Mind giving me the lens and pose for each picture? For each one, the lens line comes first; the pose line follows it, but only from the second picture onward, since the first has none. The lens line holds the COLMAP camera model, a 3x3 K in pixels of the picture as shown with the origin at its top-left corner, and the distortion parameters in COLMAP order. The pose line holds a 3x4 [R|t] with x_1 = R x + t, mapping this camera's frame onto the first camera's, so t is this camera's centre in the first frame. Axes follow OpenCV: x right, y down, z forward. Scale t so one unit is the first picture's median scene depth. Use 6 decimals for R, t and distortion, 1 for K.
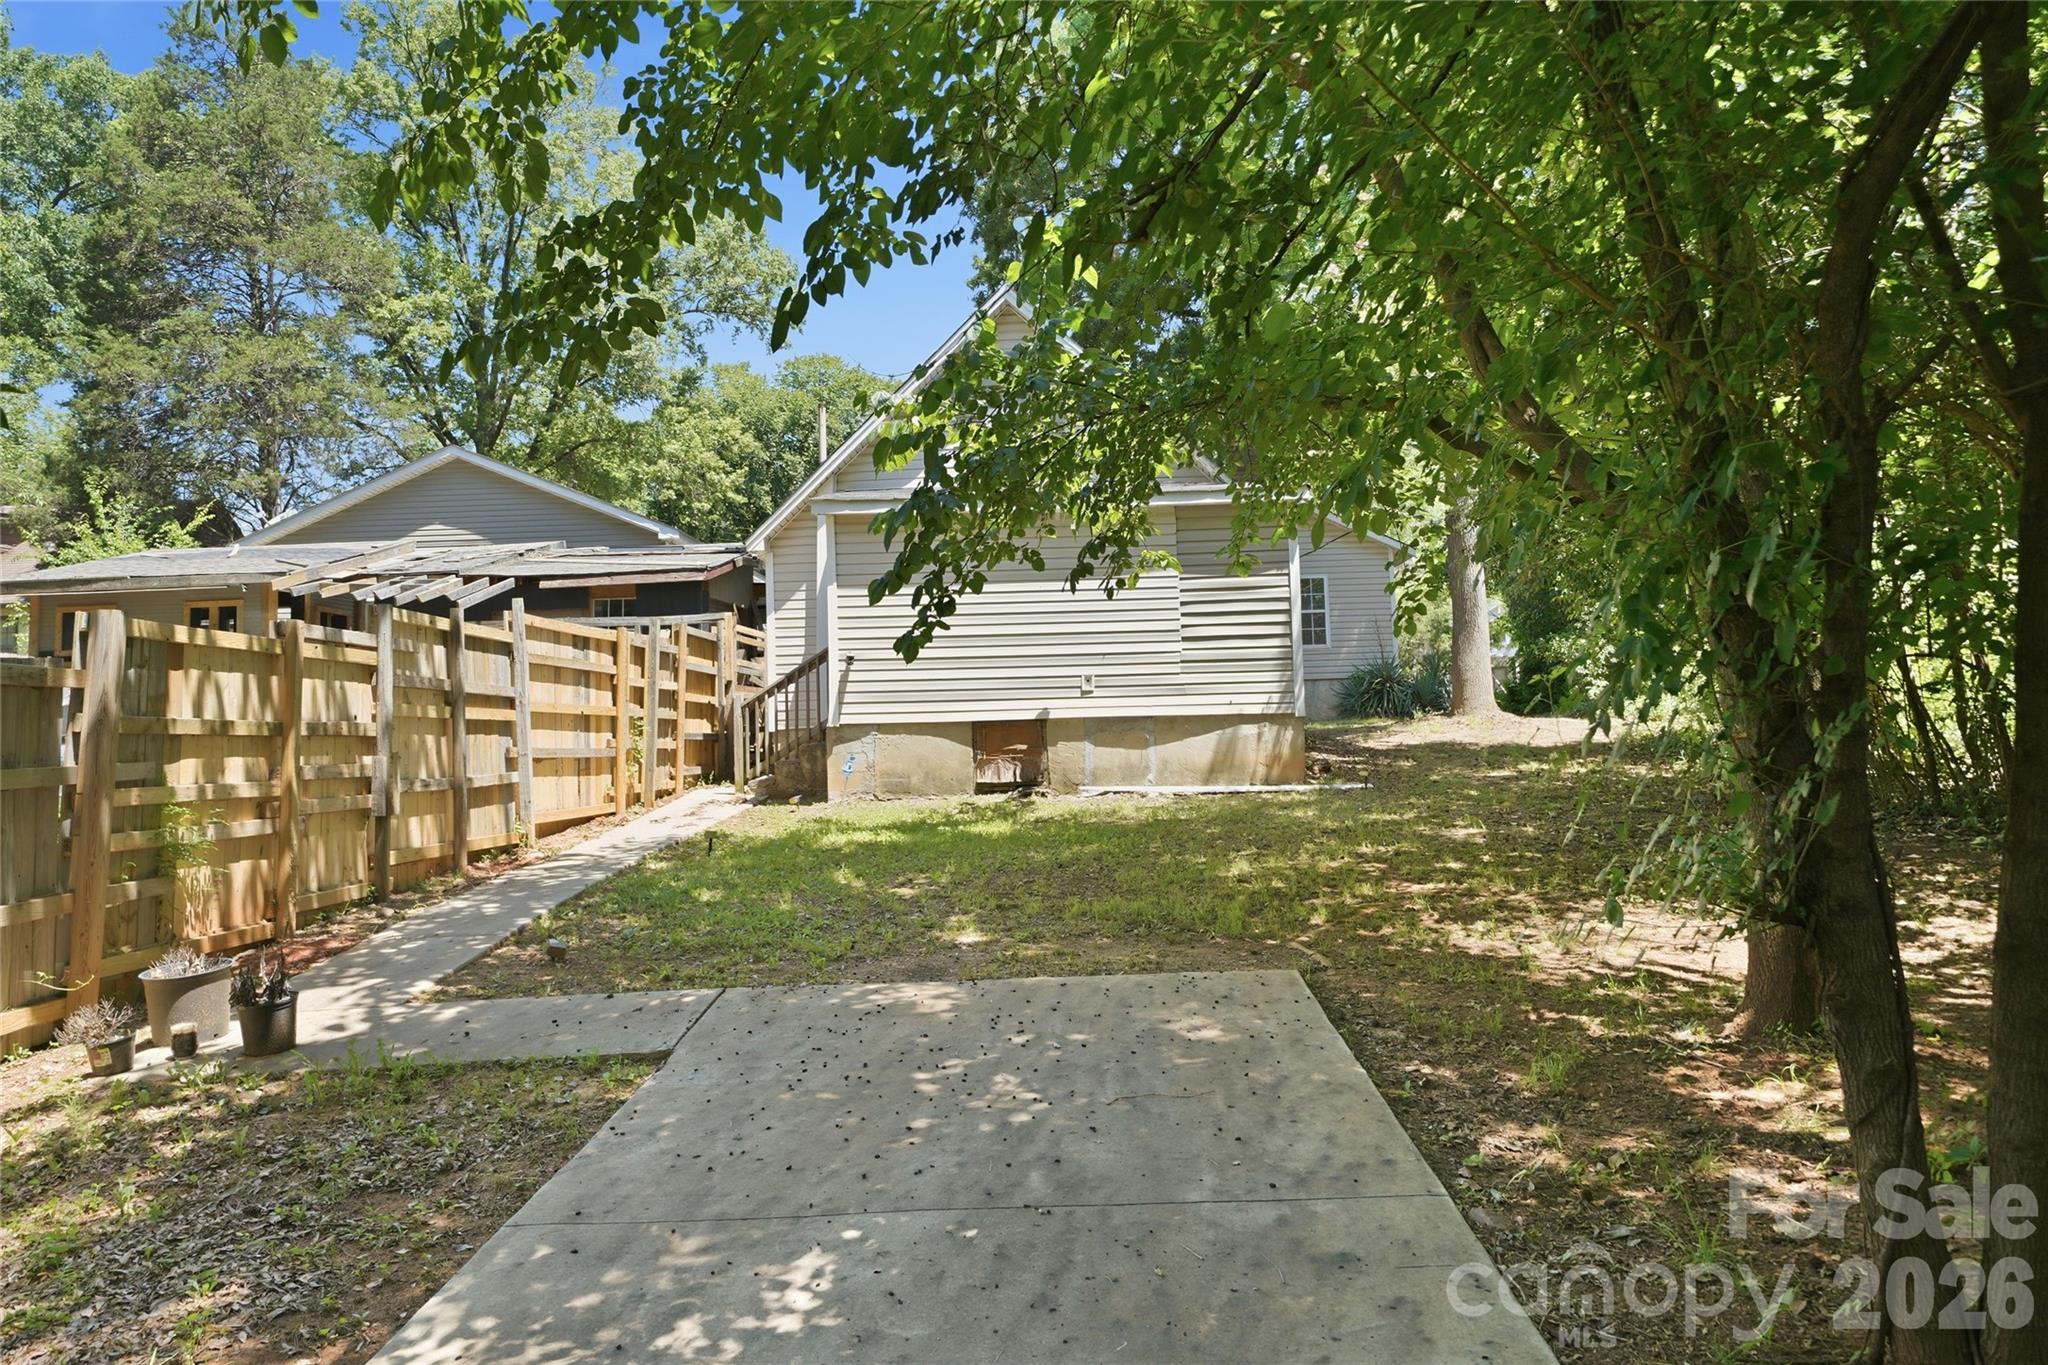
lens RADIAL K [[1347.6, 0, 1024.0], [0, 1347.6, 682.5], [0, 0, 1]] dist [0.003157, 0.001142]
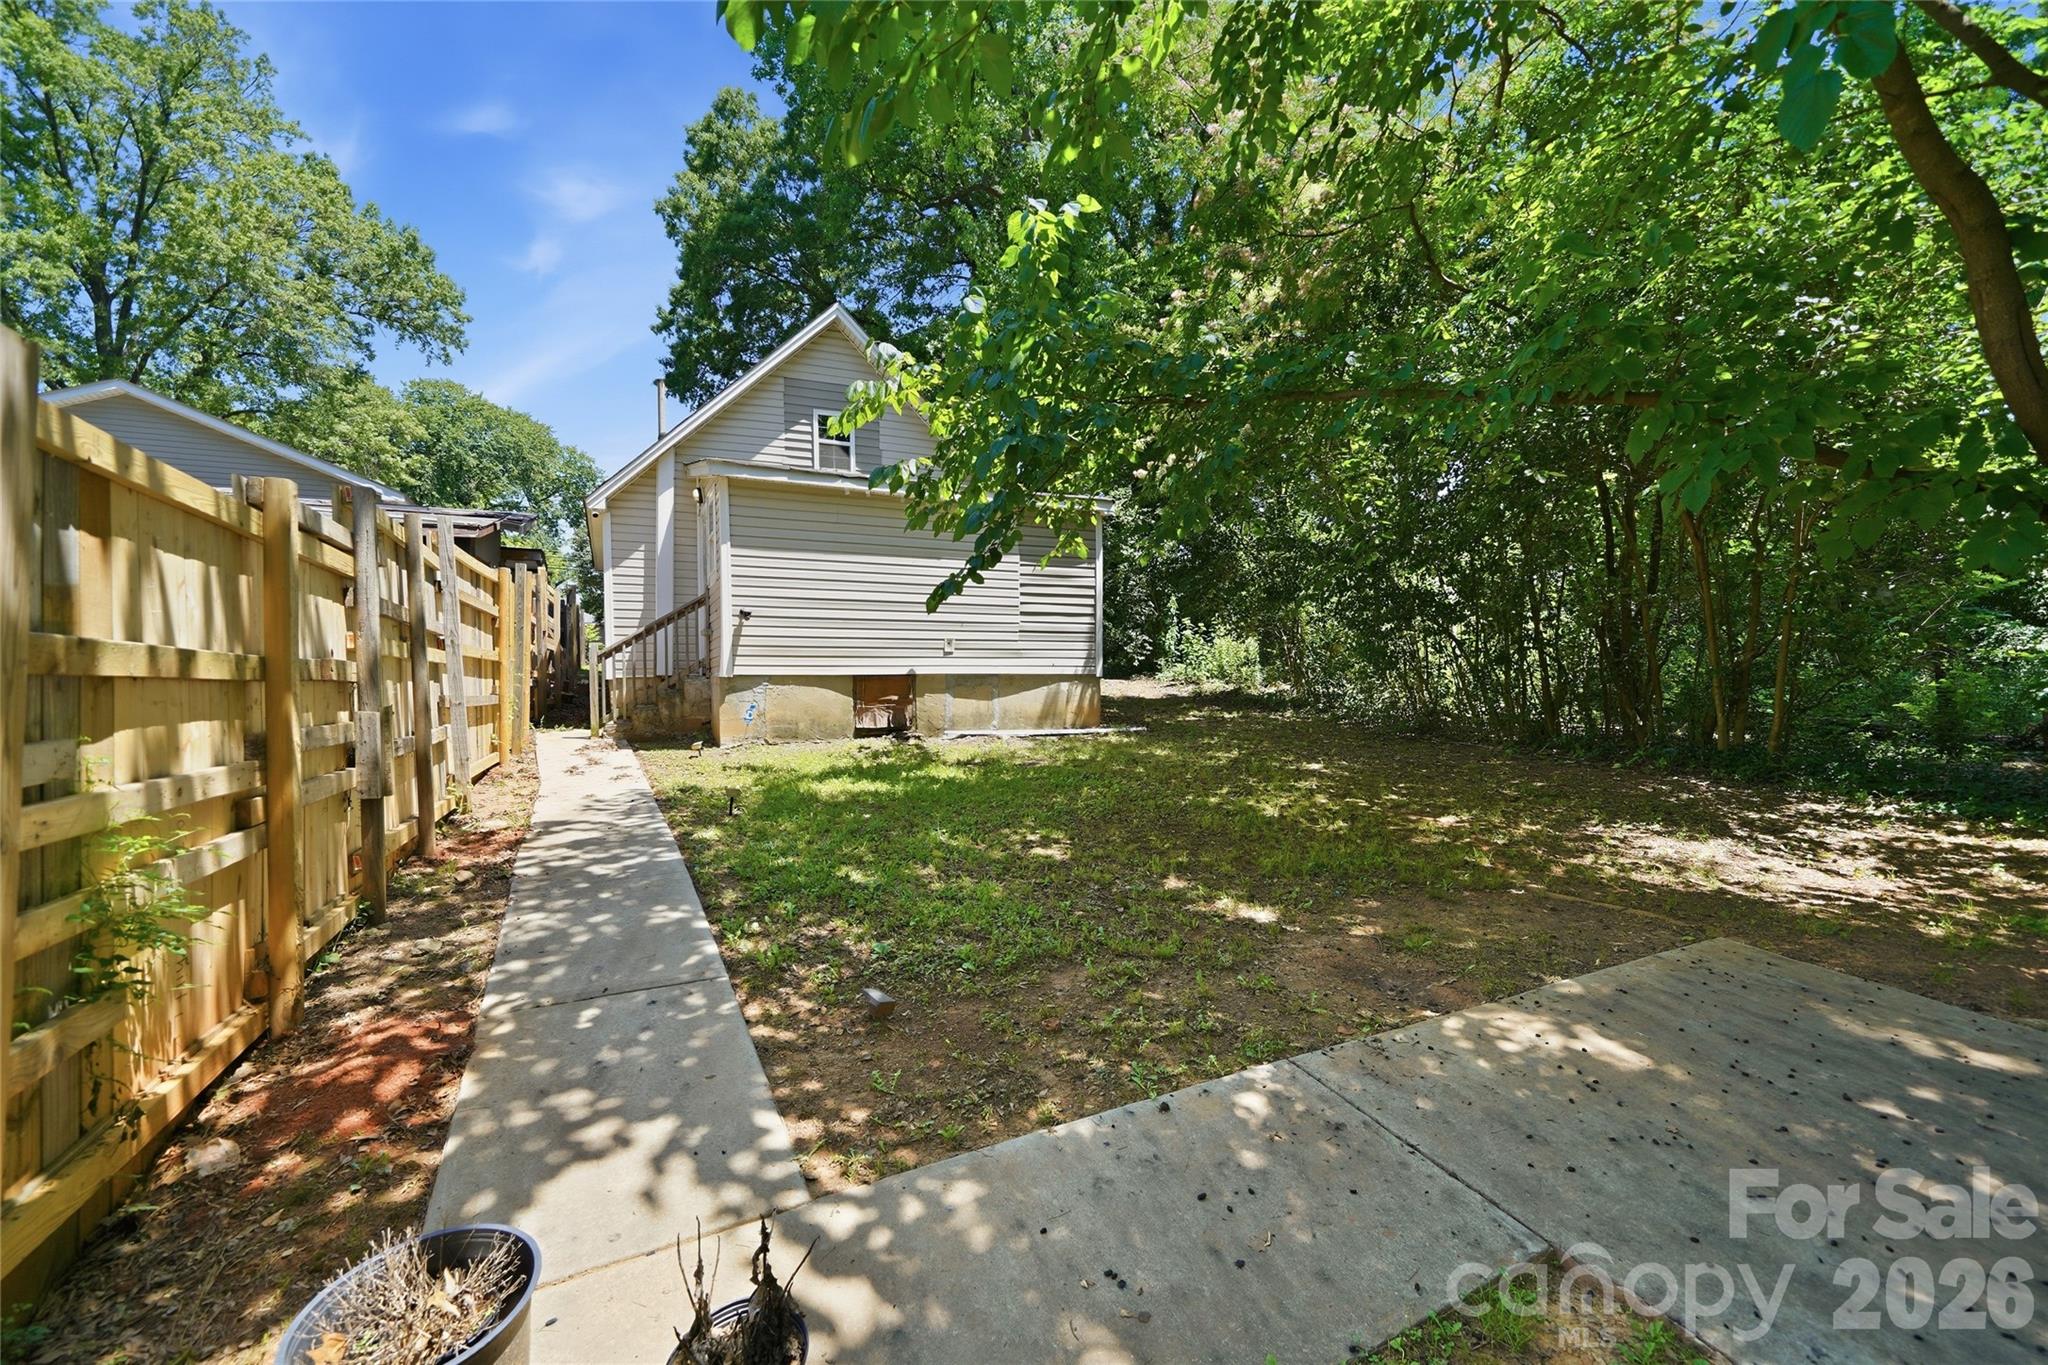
lens RADIAL K [[829.6, 0, 1006.5], [0, 829.6, 709.2], [0, 0, 1]] dist [0.001246, 0.000692]
pose [[0.892145, 0.003732, 0.451734, -0.244302], [-0.034696, 0.997578, 0.060282, 0.010797], [-0.450415, -0.069454, 0.890114, 0.310692]]
